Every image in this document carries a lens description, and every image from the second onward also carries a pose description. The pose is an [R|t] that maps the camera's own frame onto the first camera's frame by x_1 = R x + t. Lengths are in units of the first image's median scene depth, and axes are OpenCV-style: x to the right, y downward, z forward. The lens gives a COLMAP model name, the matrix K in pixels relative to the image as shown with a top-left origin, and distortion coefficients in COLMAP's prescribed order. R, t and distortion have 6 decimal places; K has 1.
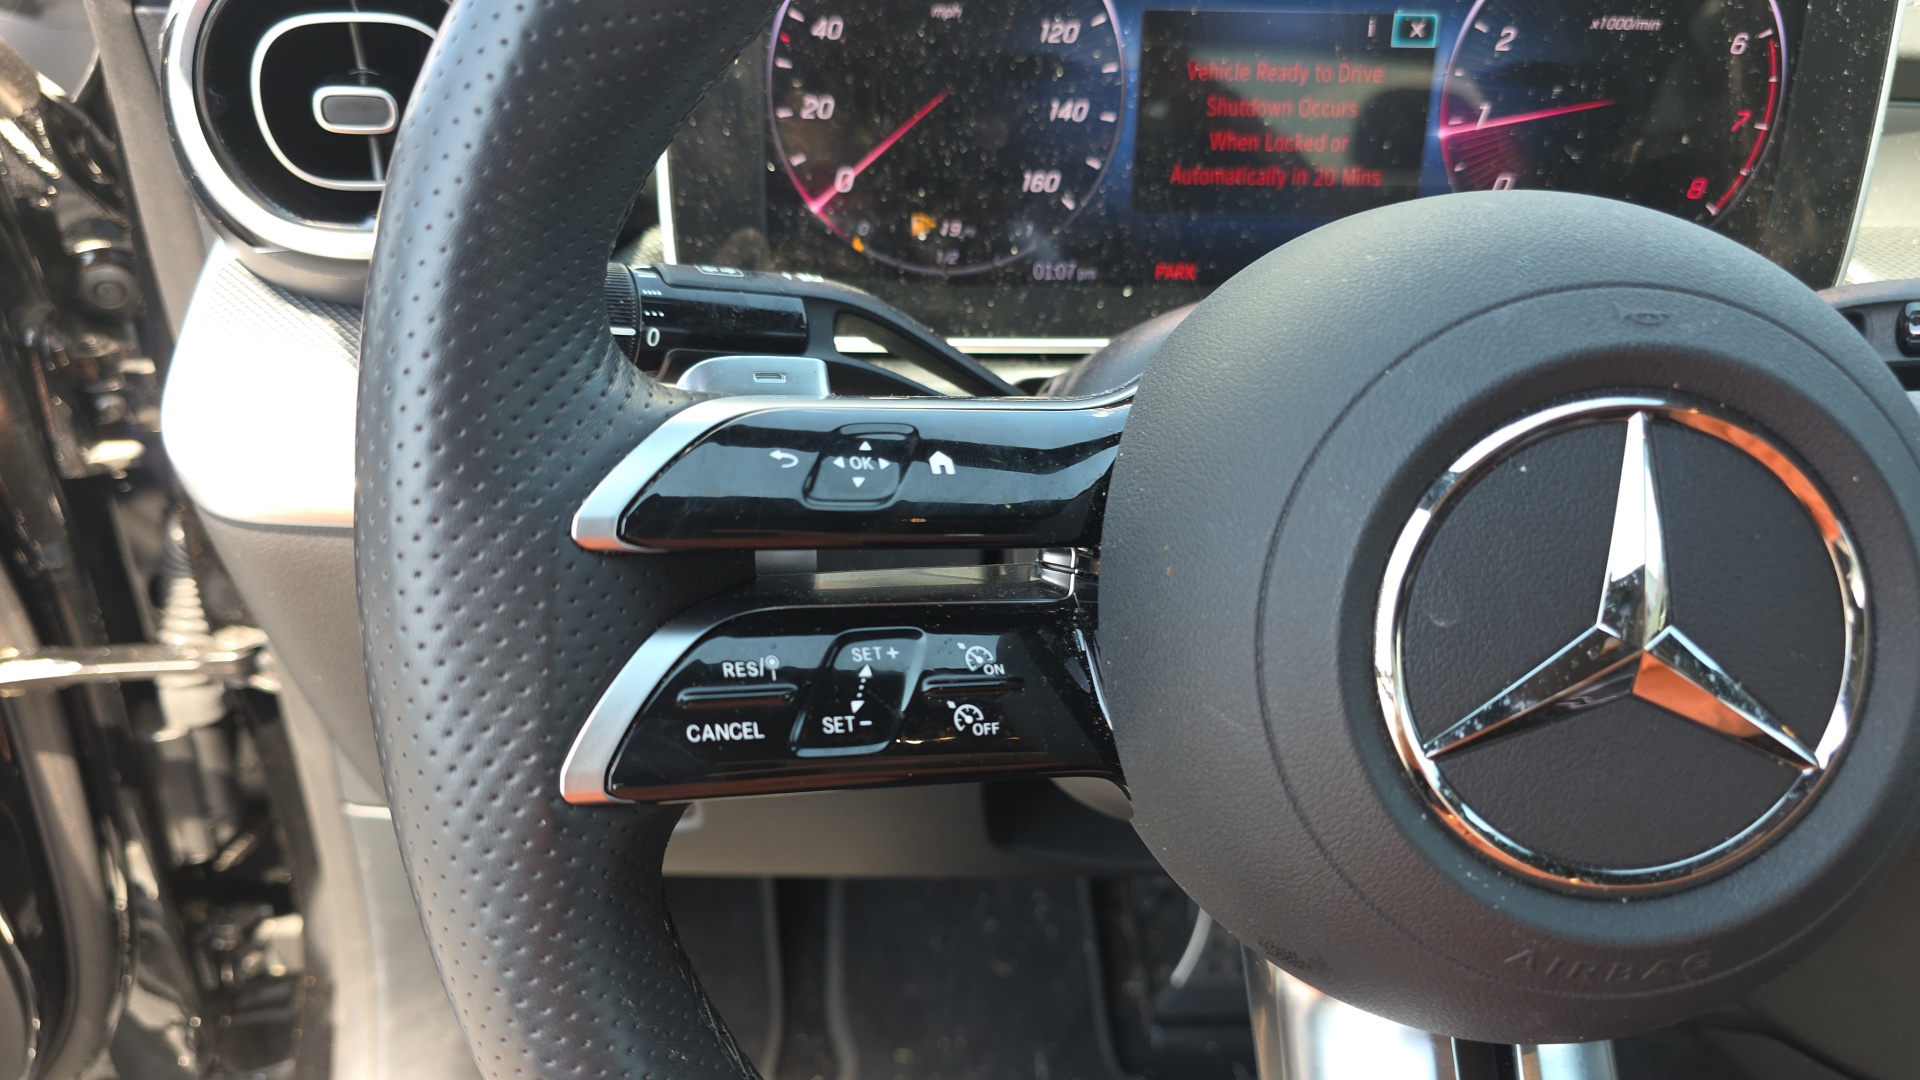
lens RADIAL K [[1302.7, 0, 956.5], [0, 1302.7, 592.8], [0, 0, 1]] dist [0.002559, -0.036050]
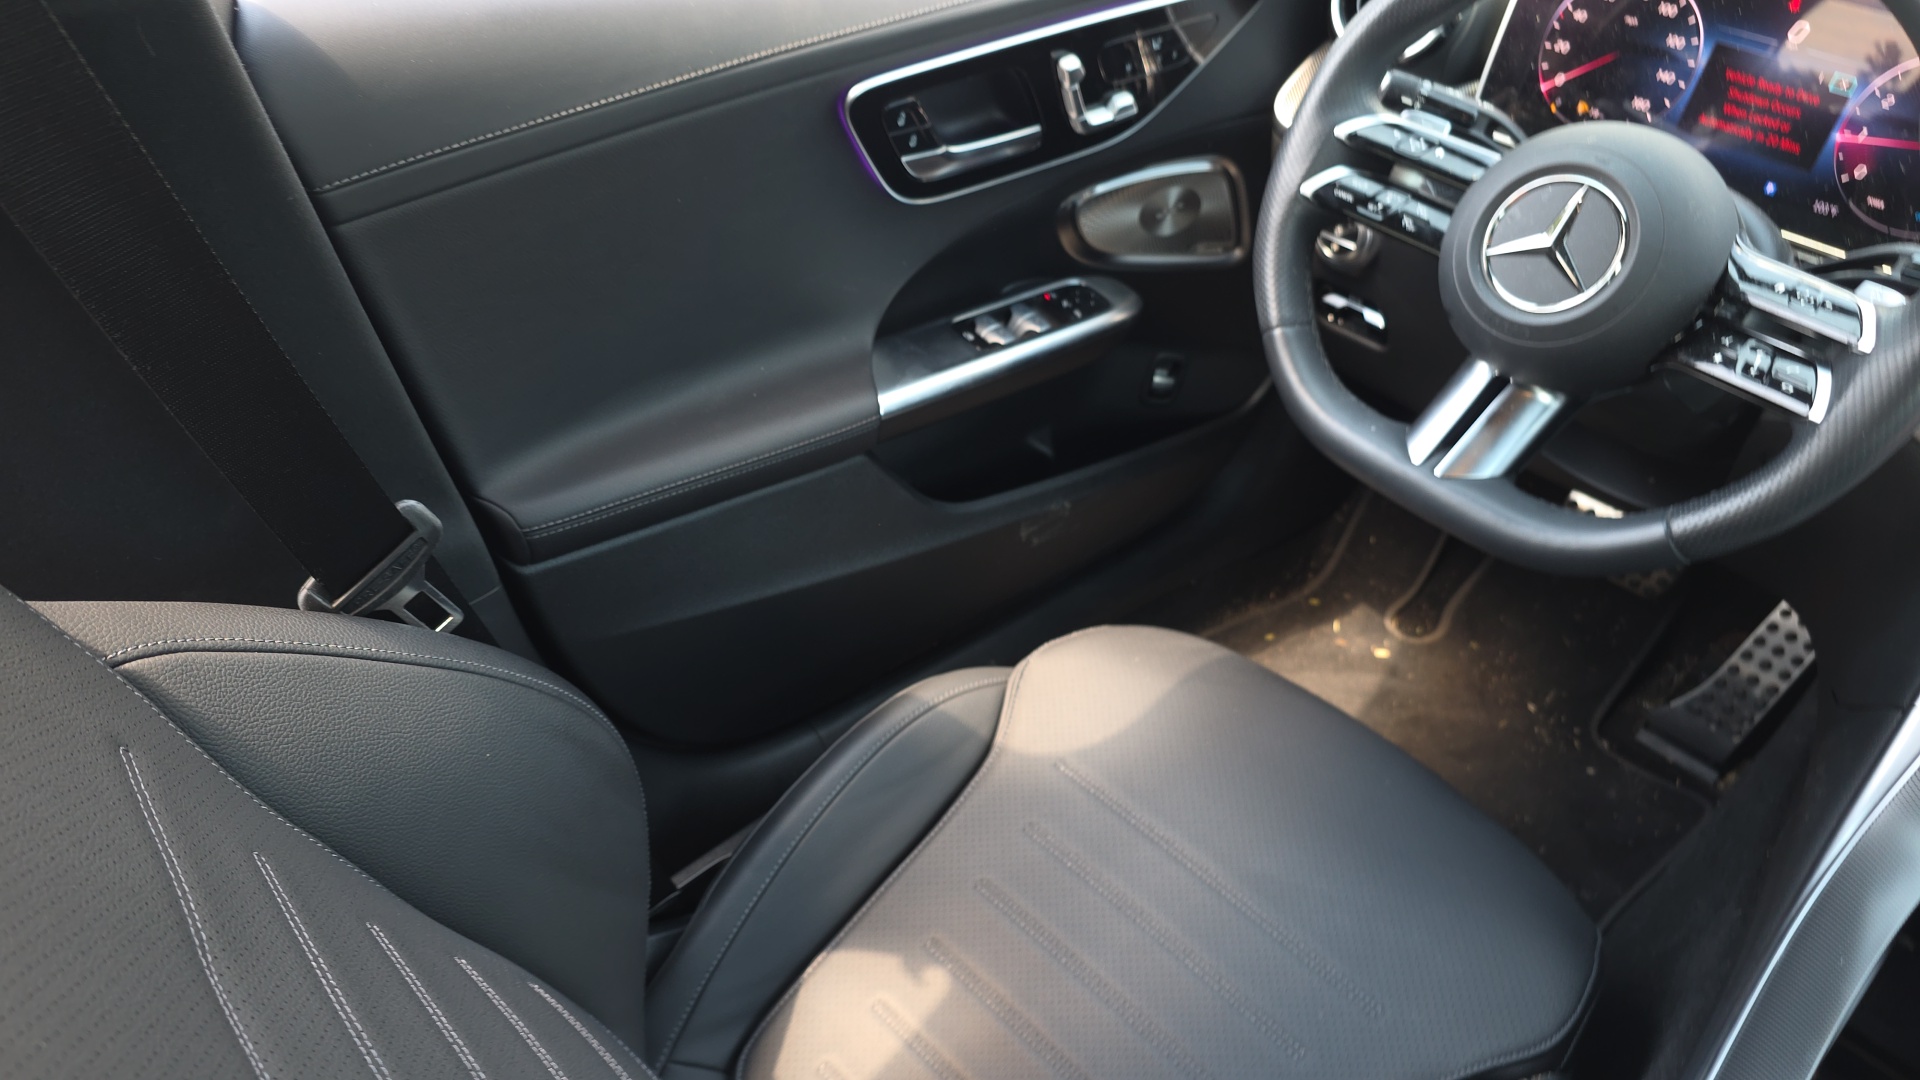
lens RADIAL K [[1337.2, 0, 960.0], [0, 1337.2, 540.0], [0, 0, 1]] dist [0.000173, -0.000940]
pose [[0.640835, 0.477597, -0.601026, 1.051807], [-0.429452, 0.871976, 0.235007, 0.298441], [0.636319, 0.107511, 0.763898, -1.413492]]
